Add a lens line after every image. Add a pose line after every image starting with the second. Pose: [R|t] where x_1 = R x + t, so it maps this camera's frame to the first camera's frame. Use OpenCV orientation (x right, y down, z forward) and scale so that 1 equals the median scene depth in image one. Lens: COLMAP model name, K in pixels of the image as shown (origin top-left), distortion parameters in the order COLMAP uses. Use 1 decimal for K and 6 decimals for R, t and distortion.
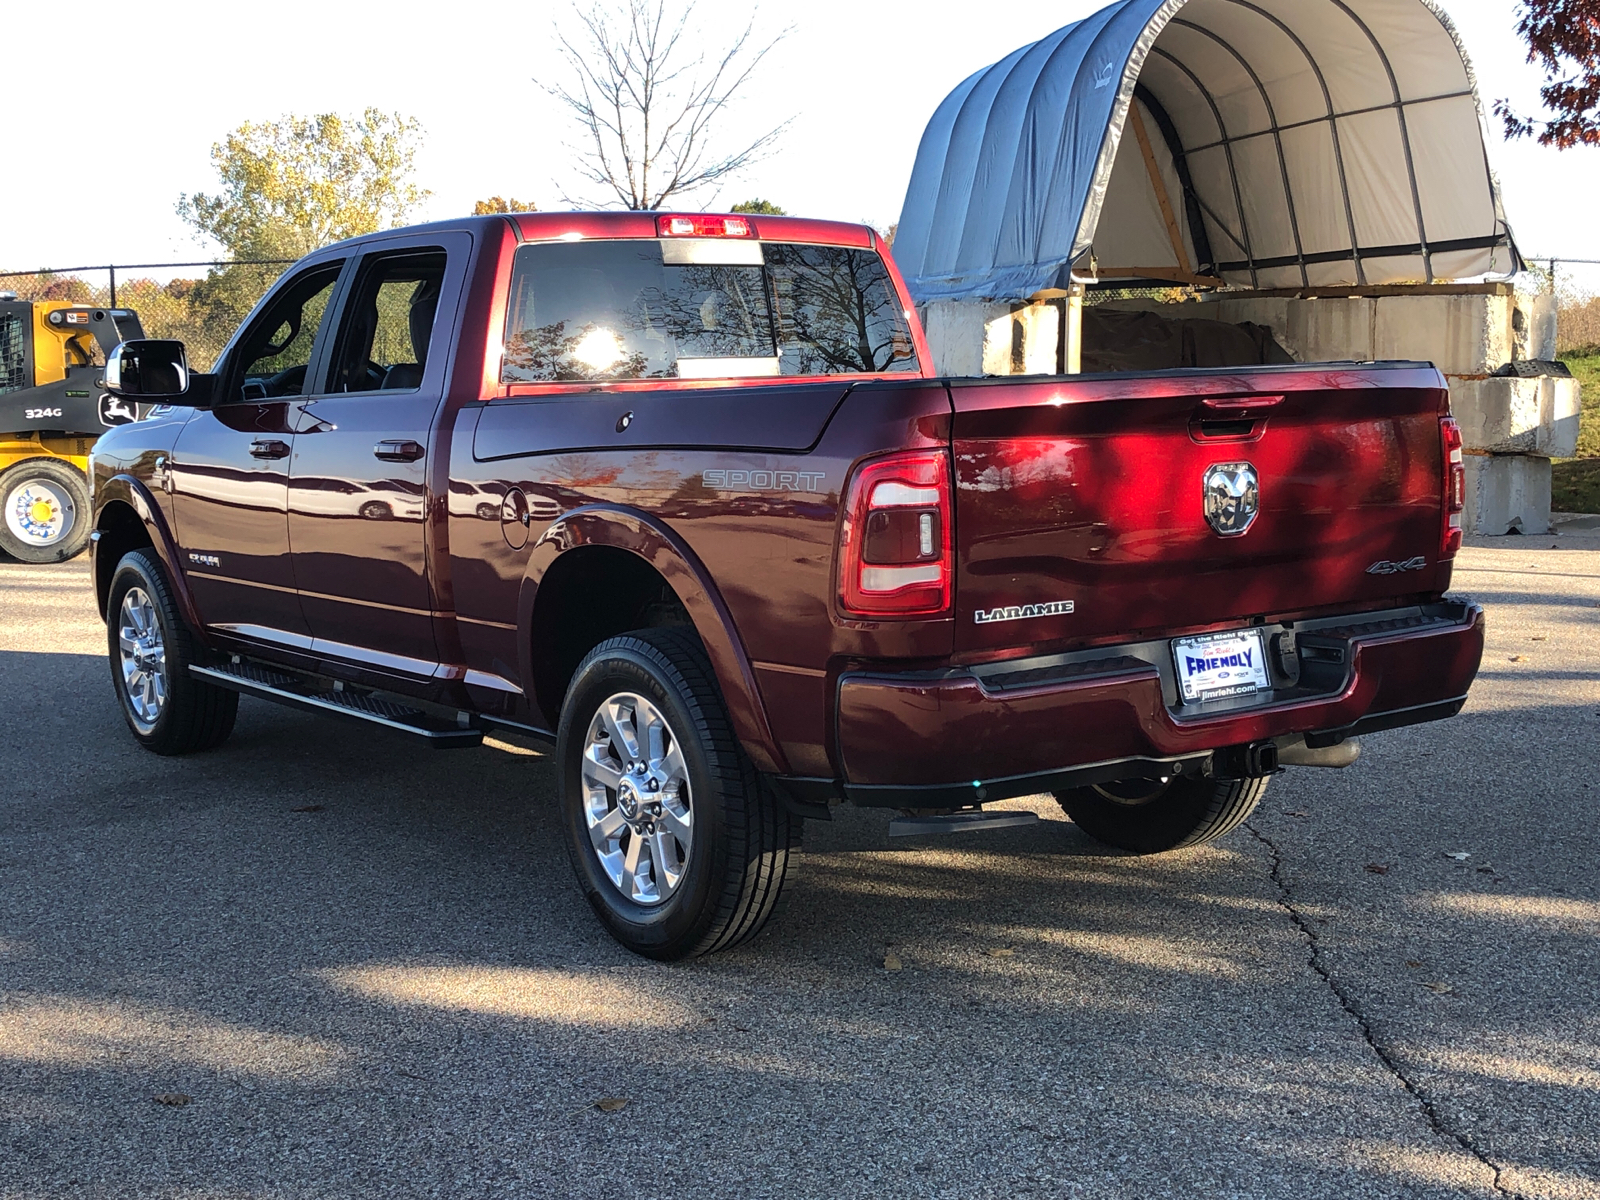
lens RADIAL K [[2083.8, 0, 798.4], [0, 2083.8, 561.0], [0, 0, 1]] dist [0.172669, -0.579146]
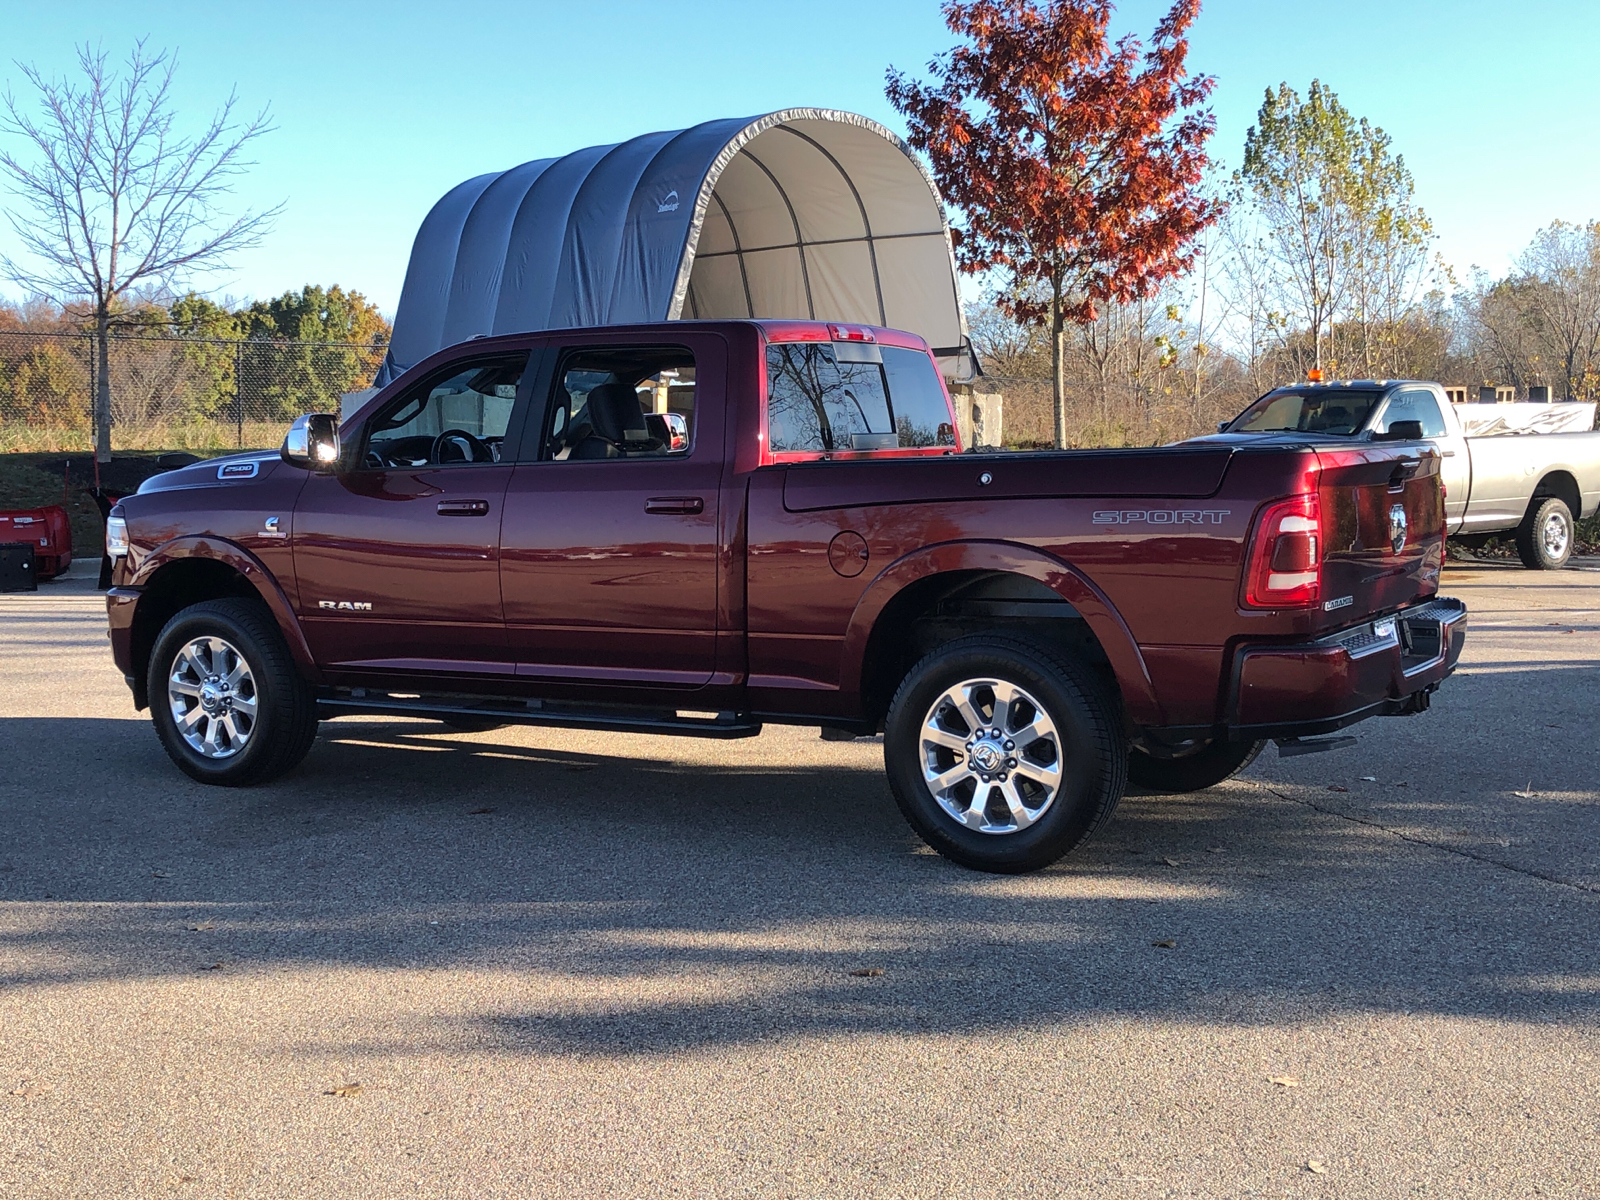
lens RADIAL K [[1982.0, 0, 794.2], [0, 1982.0, 578.7], [0, 0, 1]] dist [0.141858, -0.460315]
pose [[0.917019, -0.017839, 0.398444, -0.547625], [0.029077, 0.999331, -0.022179, 0.018003], [-0.397782, 0.031924, 0.916925, -0.106094]]
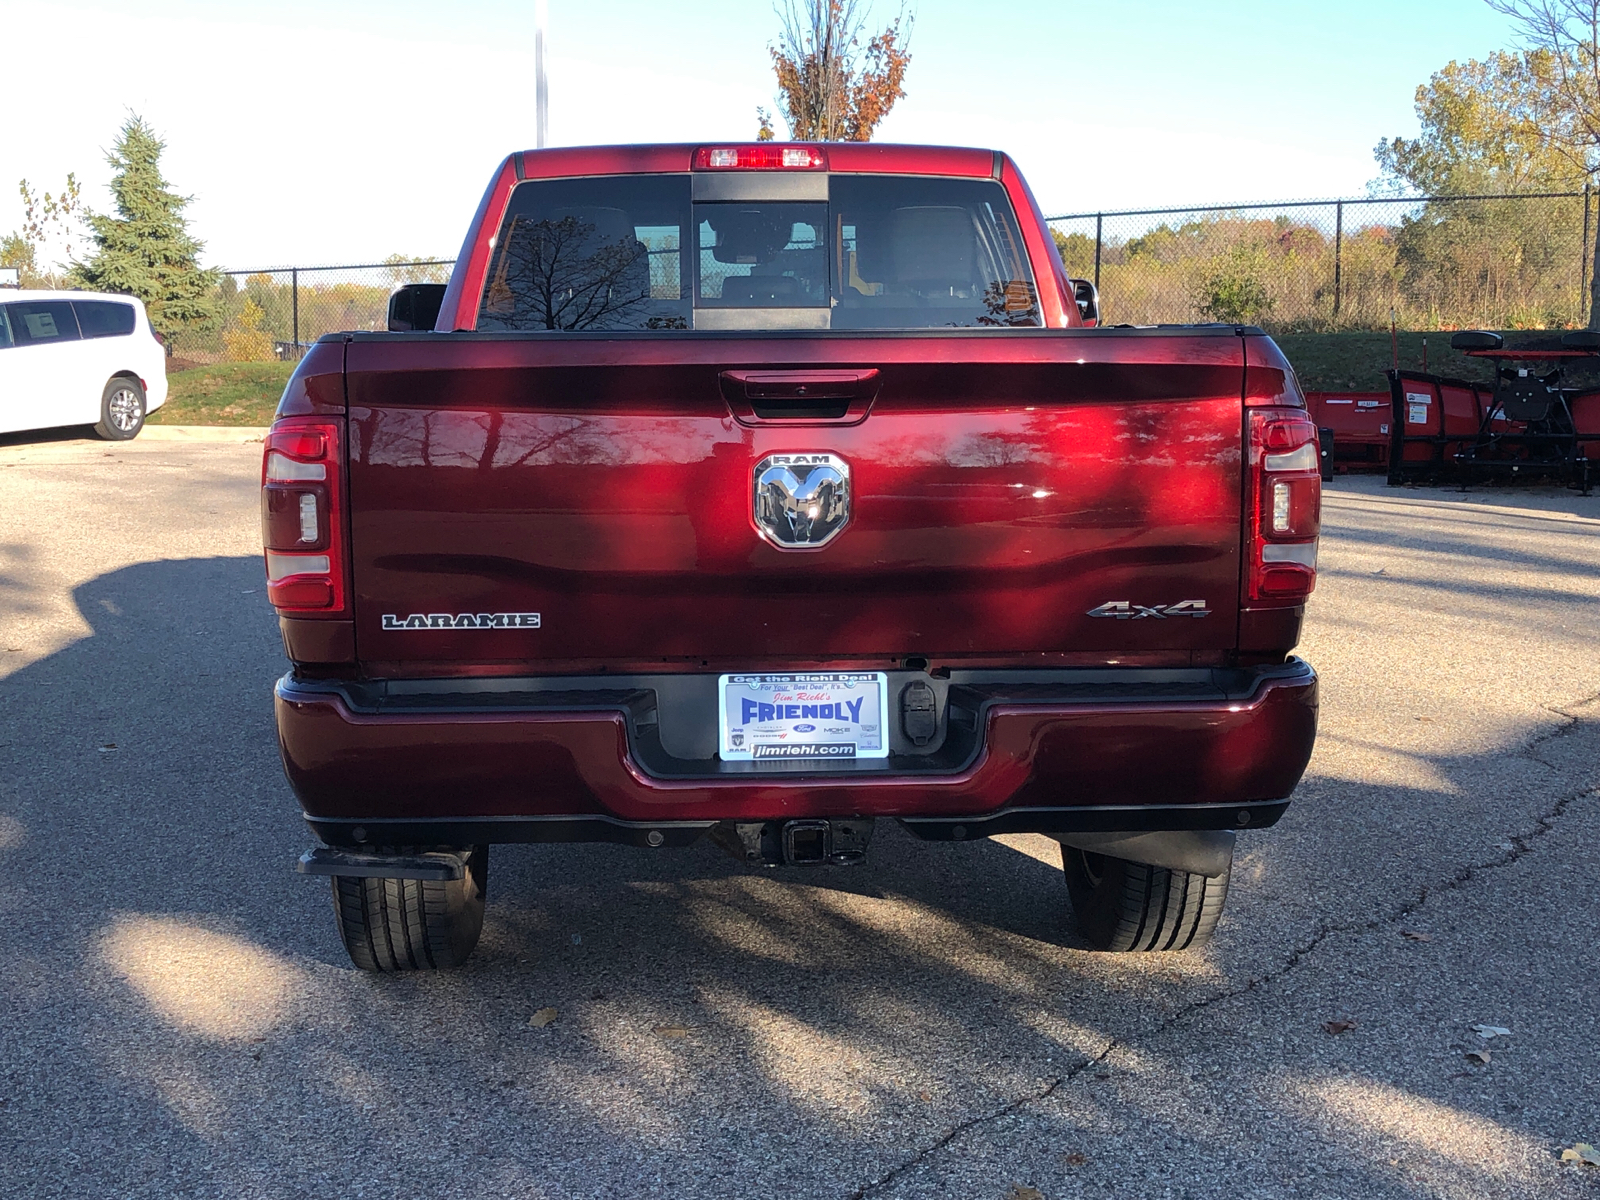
lens RADIAL K [[2083.8, 0, 798.4], [0, 2083.8, 561.0], [0, 0, 1]] dist [0.172669, -0.579146]
pose [[0.842194, 0.078742, -0.533394, 0.438155], [-0.065415, 0.996893, 0.043881, -0.029313], [0.535192, -0.002065, 0.844728, 0.253967]]
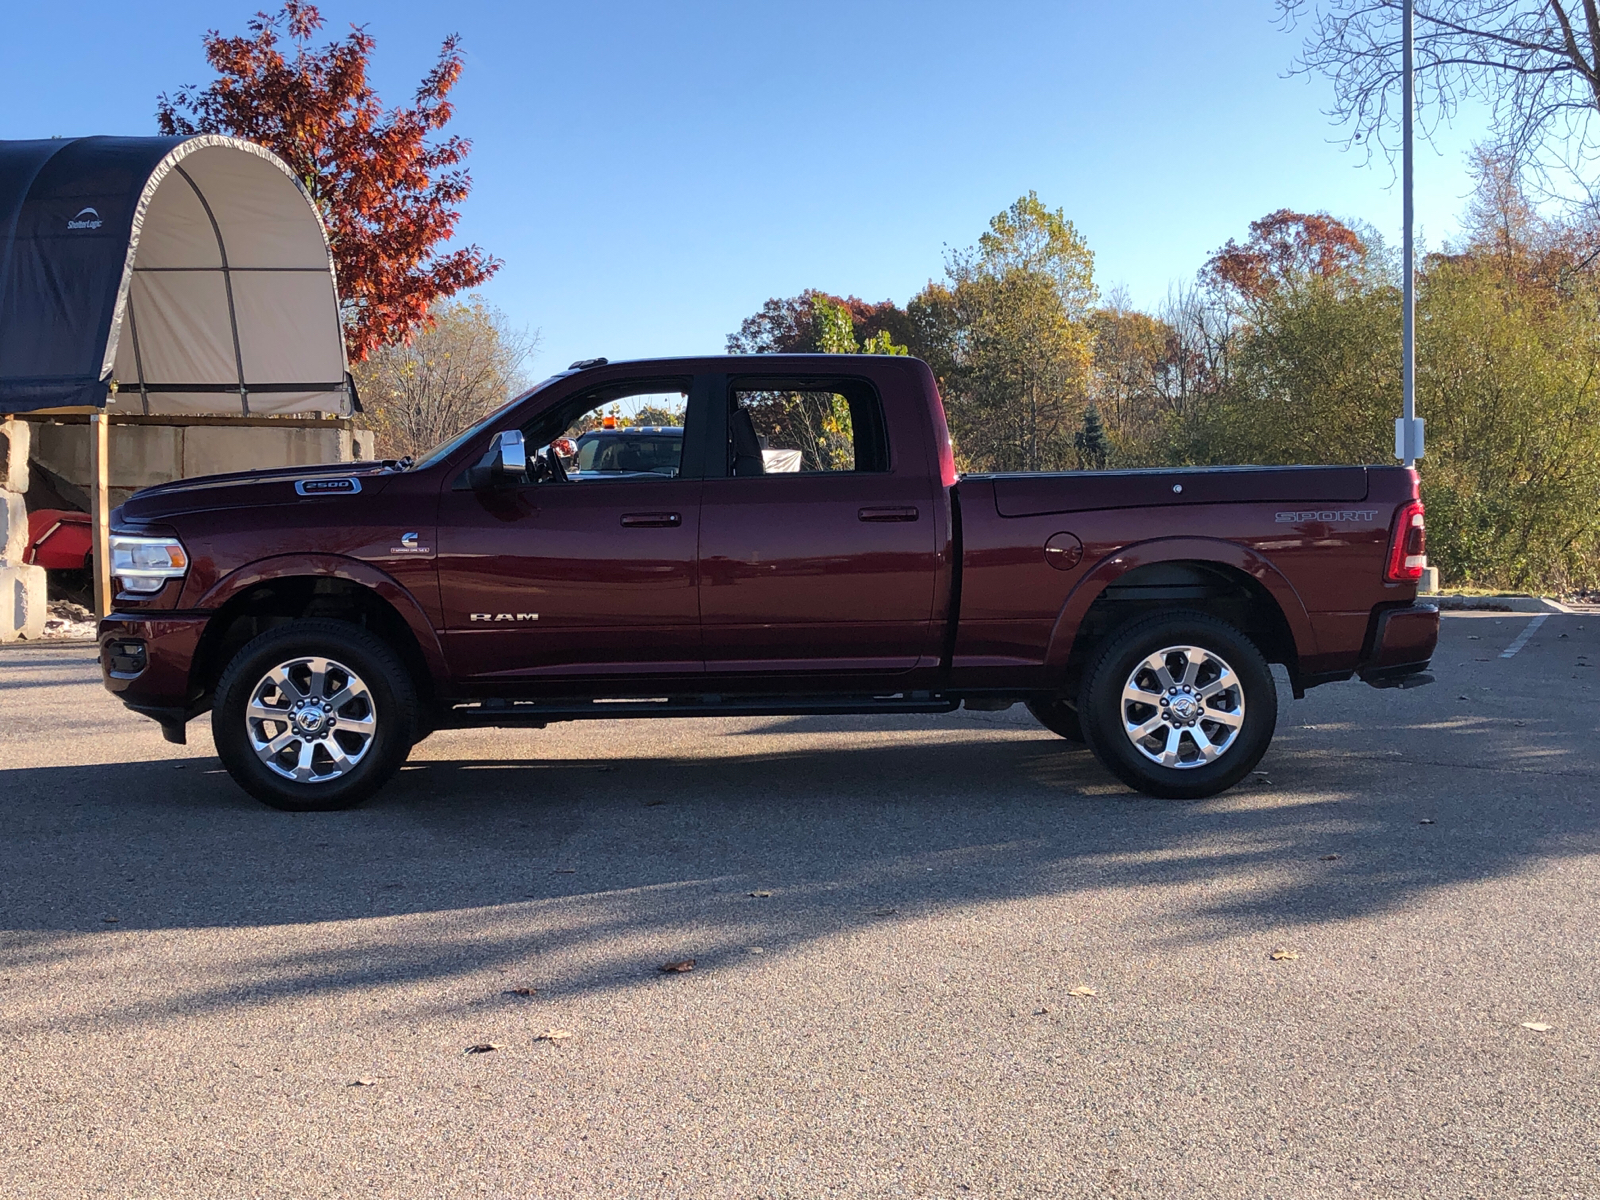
lens RADIAL K [[1982.0, 0, 794.2], [0, 1982.0, 578.7], [0, 0, 1]] dist [0.141858, -0.460315]
pose [[0.532729, -0.024729, 0.845924, -1.269149], [0.072175, 0.997259, -0.016299, 0.008734], [-0.843202, 0.069737, 0.533054, 0.301293]]
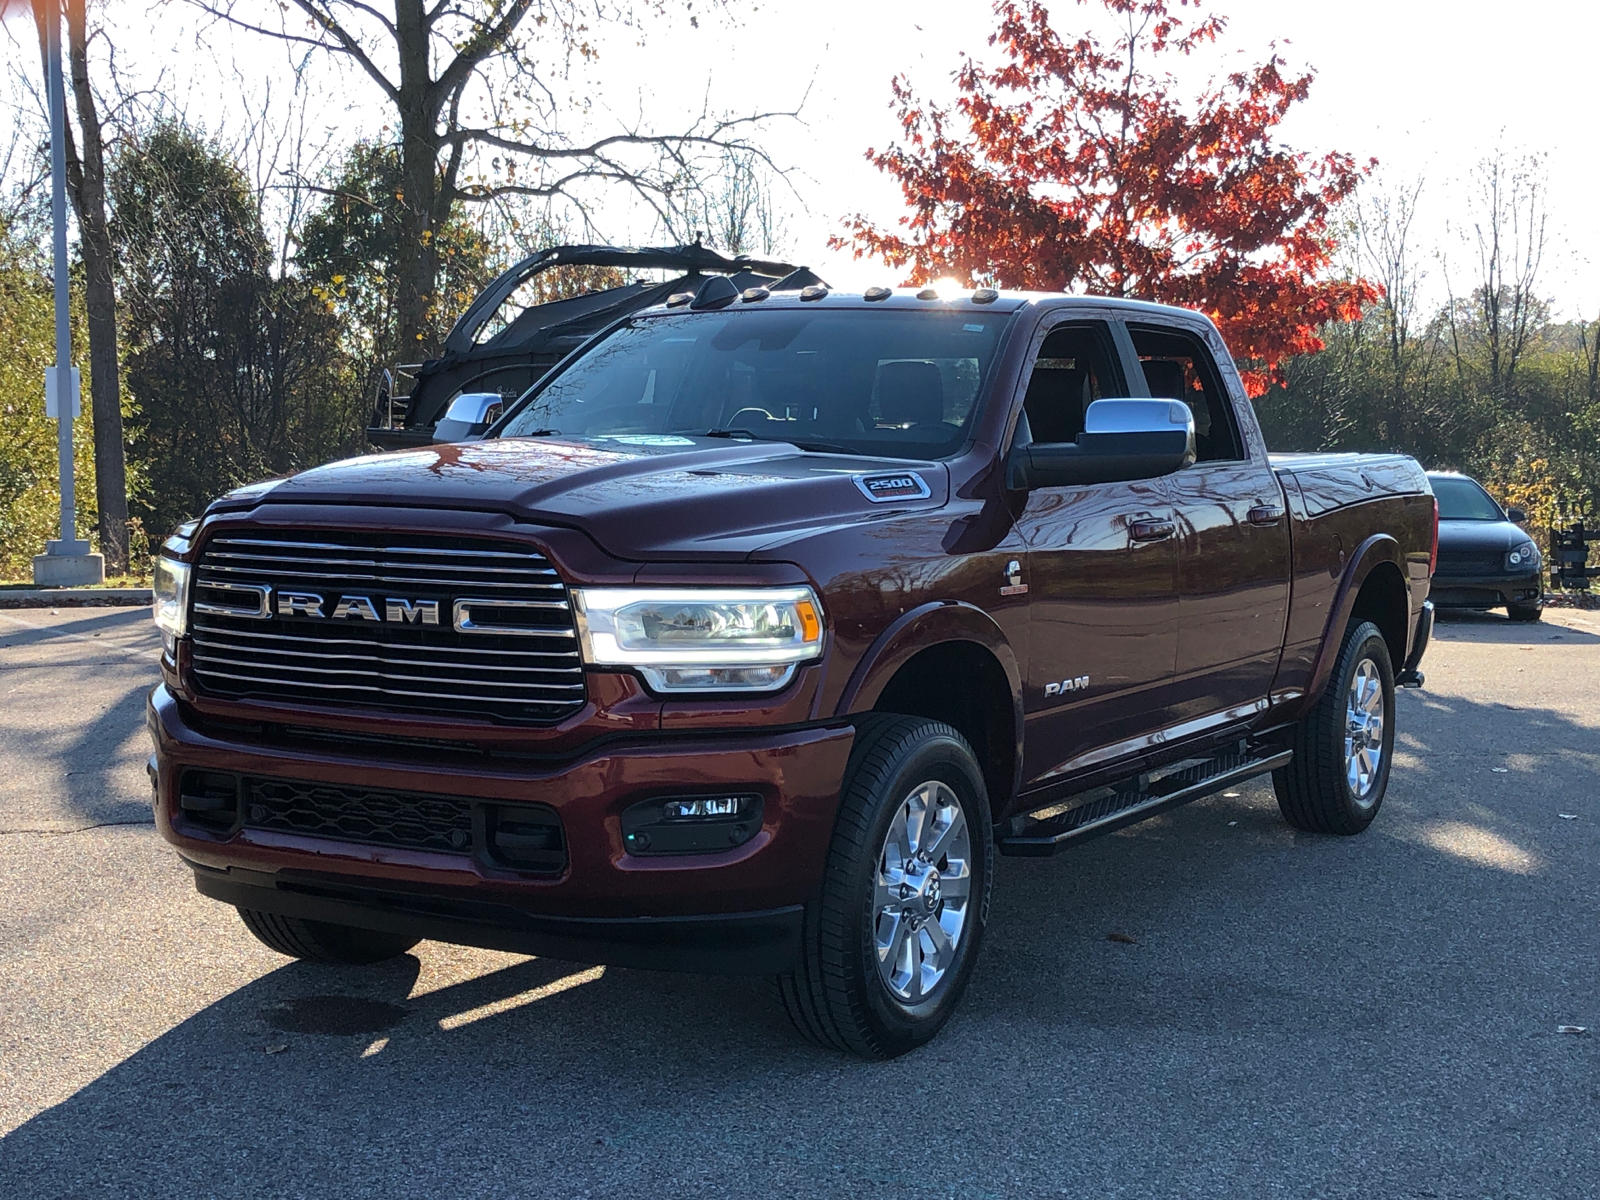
lens RADIAL K [[2291.0, 0, 789.1], [0, 2291.0, 563.8], [0, 0, 1]] dist [0.231426, -0.884461]
pose [[-0.410938, -0.033648, 0.911042, -1.112355], [0.083659, 0.993710, 0.074437, -0.128520], [-0.907817, 0.106806, -0.405538, 1.595930]]
